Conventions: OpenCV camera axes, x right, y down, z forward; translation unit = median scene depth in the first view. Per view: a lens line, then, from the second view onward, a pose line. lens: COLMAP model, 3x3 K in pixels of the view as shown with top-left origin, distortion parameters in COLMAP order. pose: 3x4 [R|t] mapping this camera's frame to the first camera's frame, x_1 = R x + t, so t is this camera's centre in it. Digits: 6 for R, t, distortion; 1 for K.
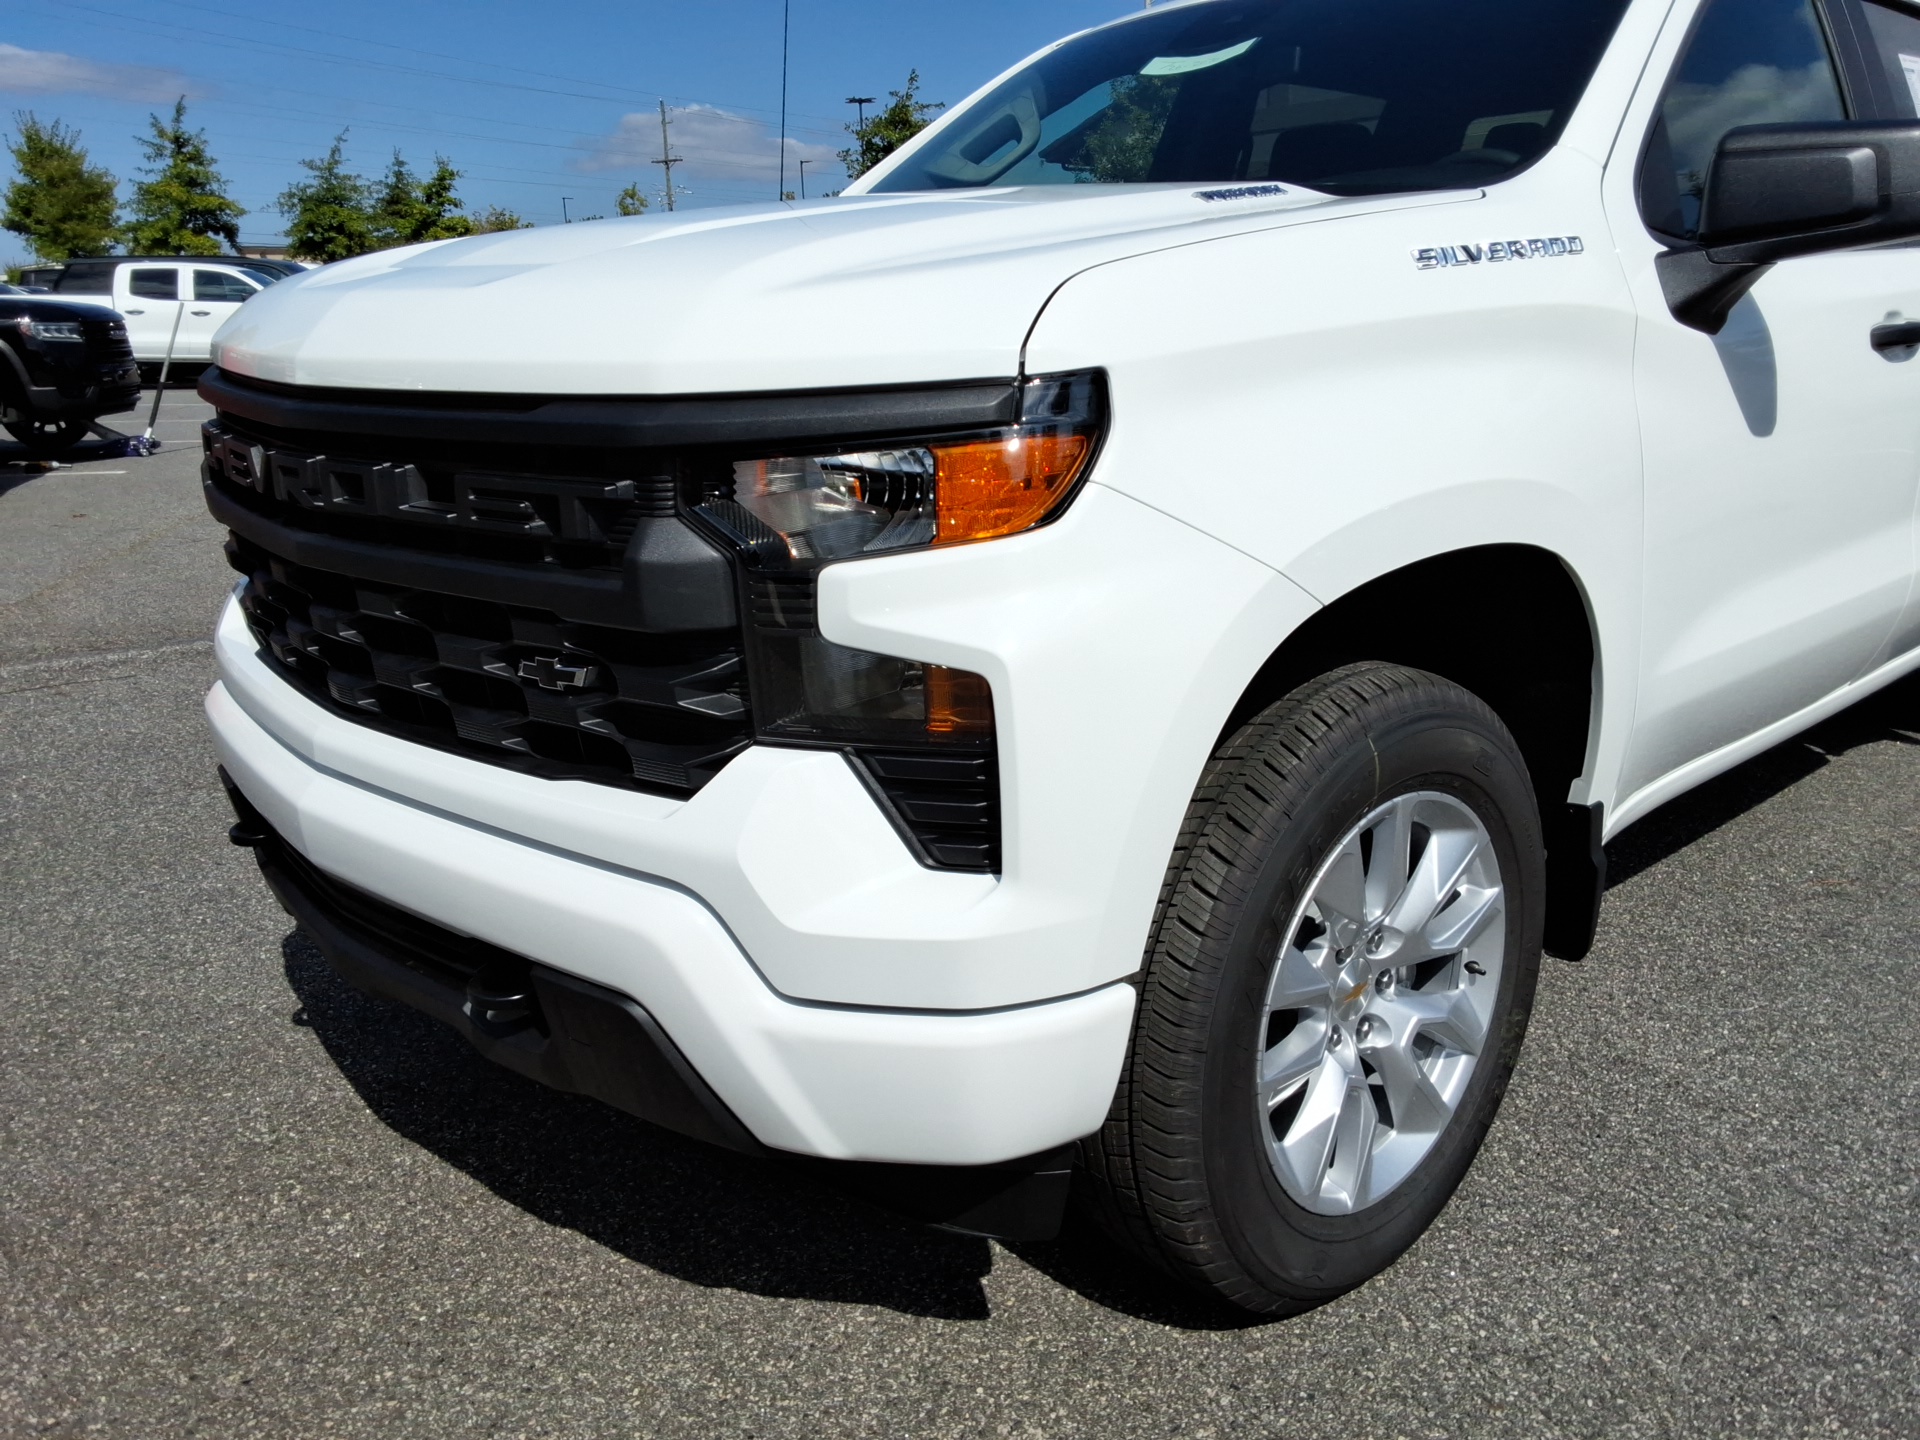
lens RADIAL K [[1542.0, 0, 971.3], [0, 1542.0, 709.7], [0, 0, 1]] dist [0.112447, -0.177782]
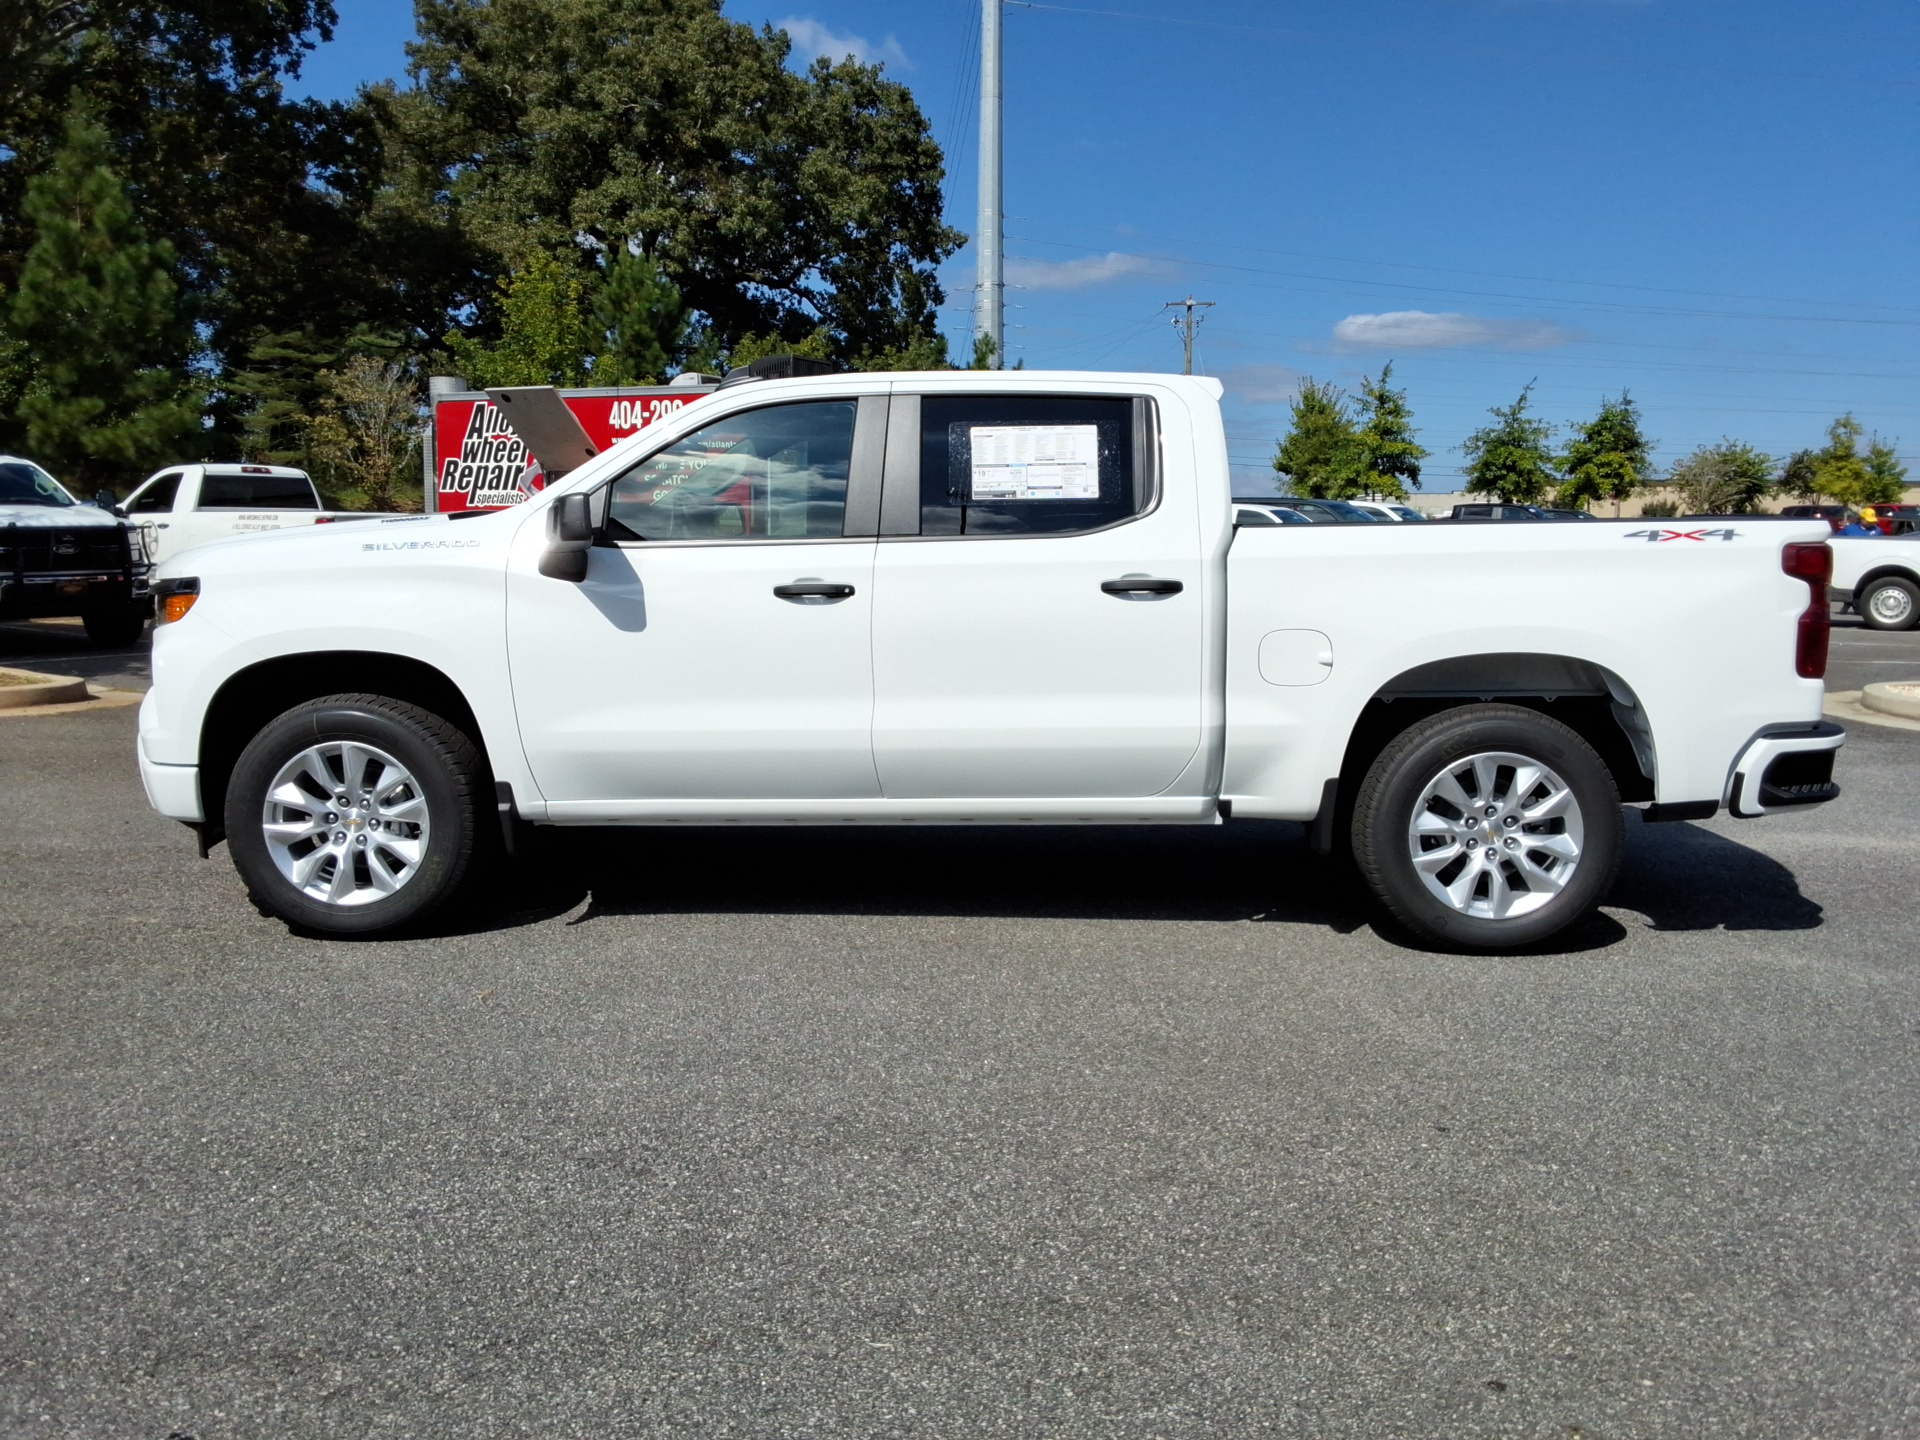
lens RADIAL K [[1542.0, 0, 969.7], [0, 1542.0, 707.7], [0, 0, 1]] dist [0.112447, -0.177782]
pose [[0.702159, 0.096683, -0.705425, 2.474173], [-0.194086, 0.979210, -0.058980, -0.043672], [0.685057, 0.178326, 0.706326, -0.145742]]
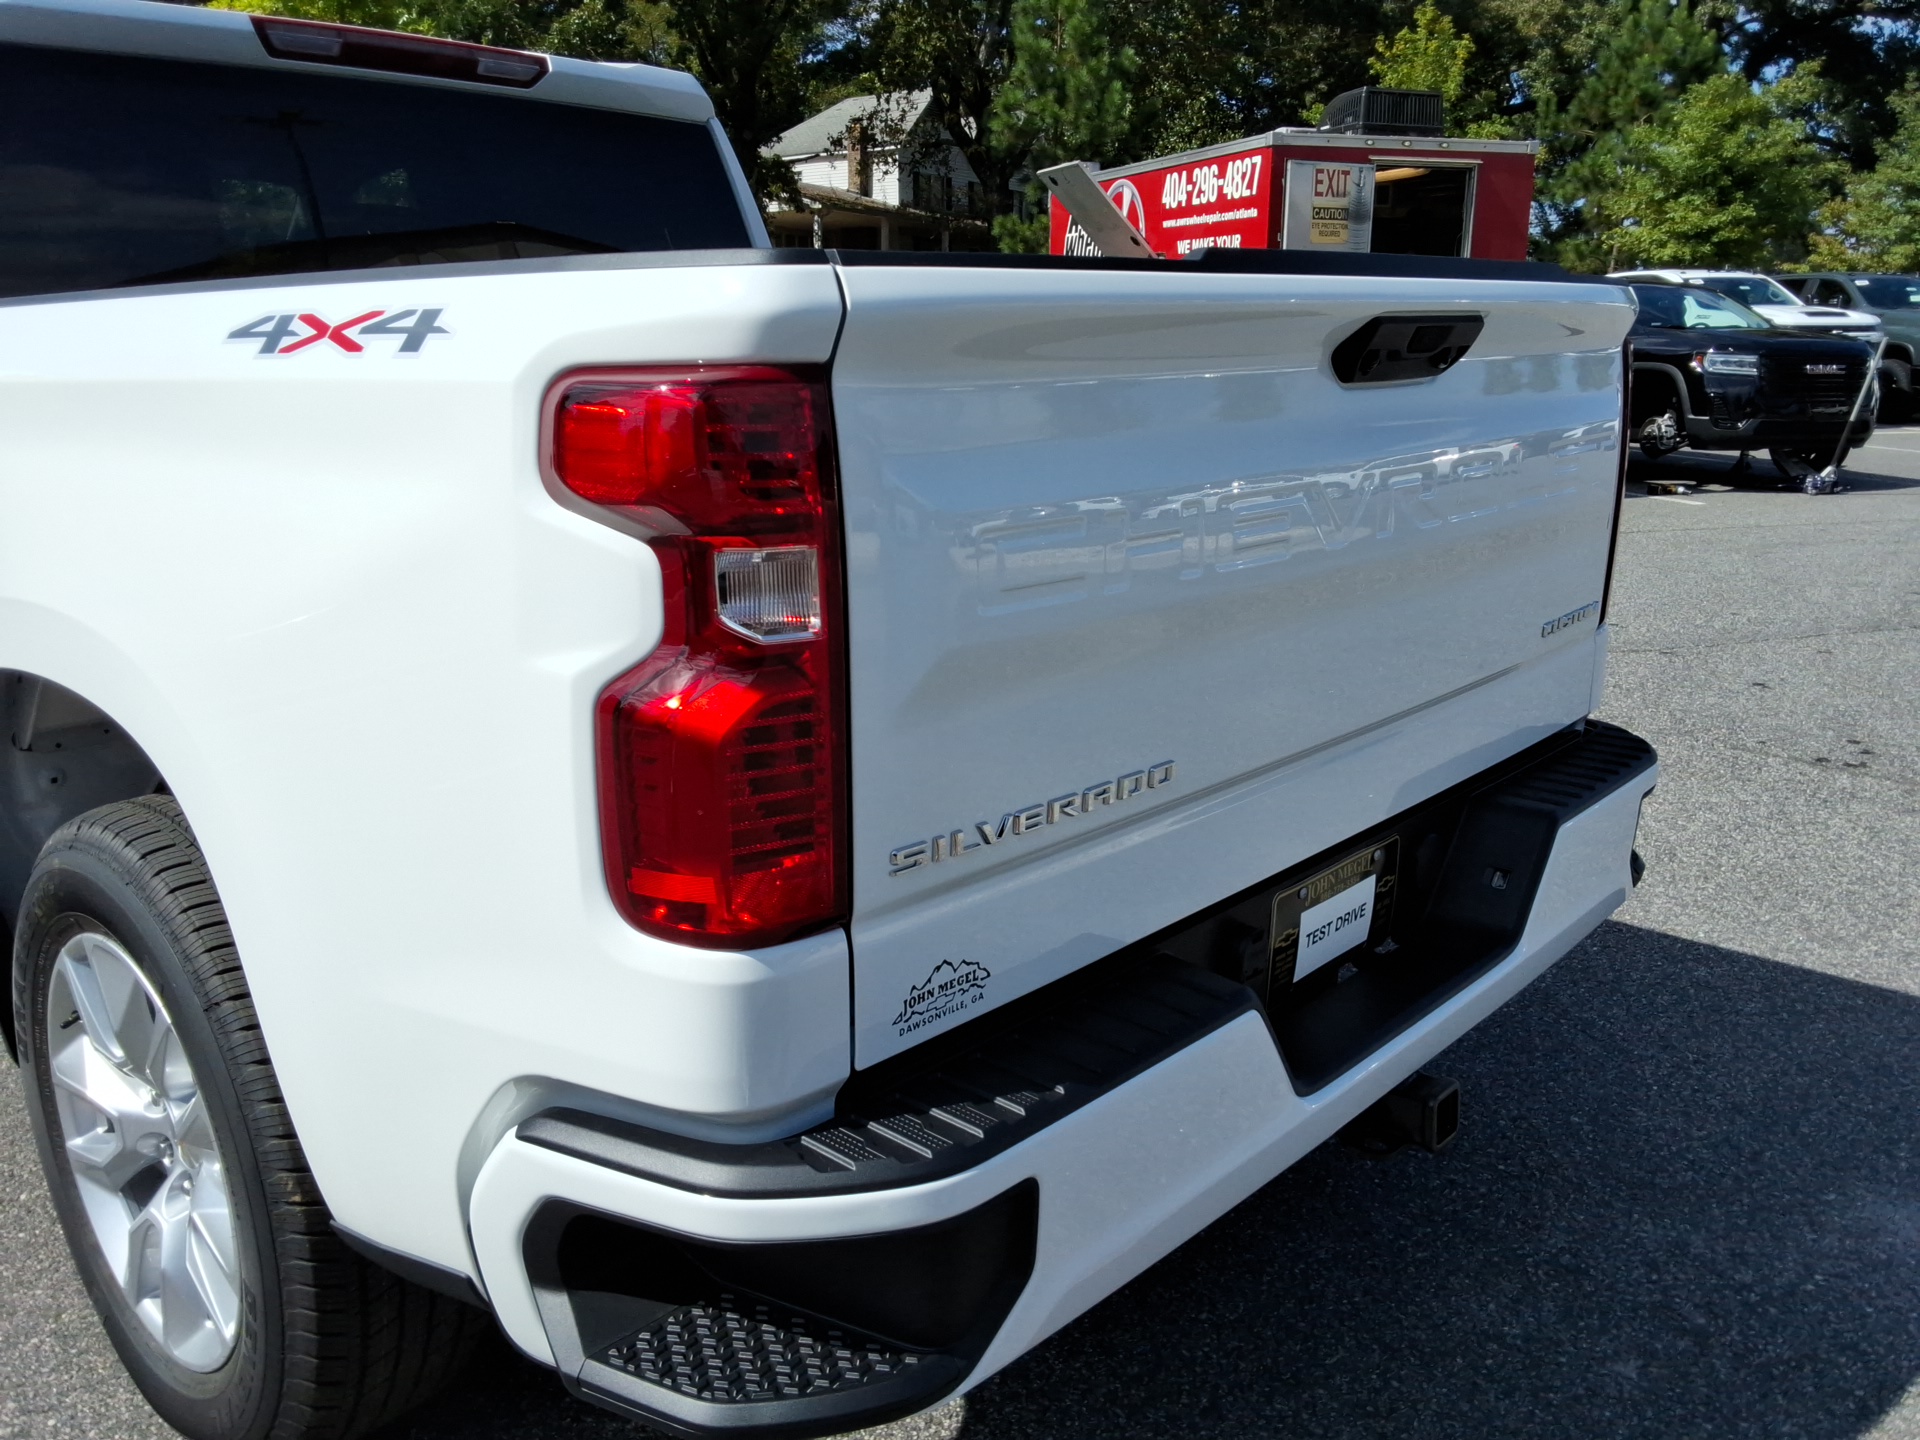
lens RADIAL K [[1542.0, 0, 972.1], [0, 1542.0, 706.6], [0, 0, 1]] dist [0.112447, -0.177782]
pose [[0.084192, 0.242594, -0.966468, 2.236940], [-0.251754, 0.943624, 0.214929, -0.661104], [0.964122, 0.225217, 0.140520, 2.241834]]
